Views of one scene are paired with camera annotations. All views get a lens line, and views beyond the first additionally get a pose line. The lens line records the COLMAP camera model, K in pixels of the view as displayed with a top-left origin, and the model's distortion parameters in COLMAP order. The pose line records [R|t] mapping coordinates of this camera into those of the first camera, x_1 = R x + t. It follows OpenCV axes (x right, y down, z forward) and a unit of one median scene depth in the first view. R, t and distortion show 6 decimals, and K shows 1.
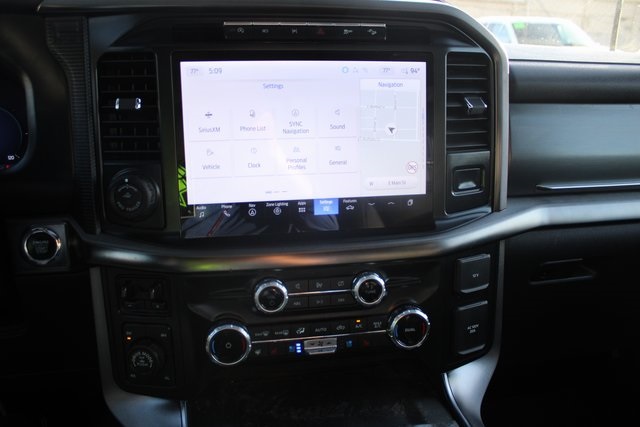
lens RADIAL K [[677.5, 0, 320.0], [0, 677.5, 213.5], [0, 0, 1]] dist [-0.016488, -0.020192]
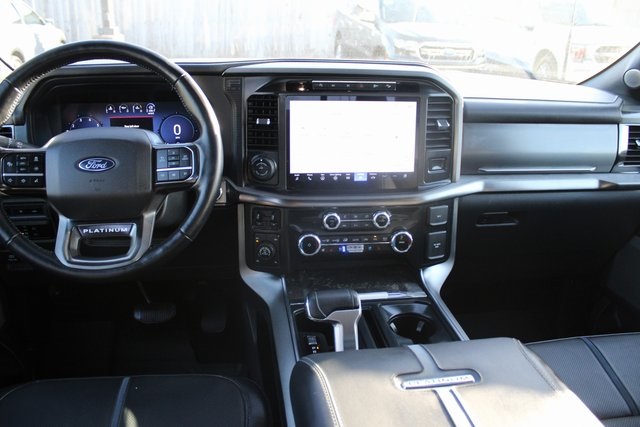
lens RADIAL K [[677.5, 0, 320.0], [0, 677.5, 213.5], [0, 0, 1]] dist [-0.016488, -0.020192]
pose [[0.998959, 0.035886, -0.028176, -0.048316], [-0.034500, 0.998242, 0.048203, 0.005285], [0.029856, -0.047181, 0.998440, -0.928411]]
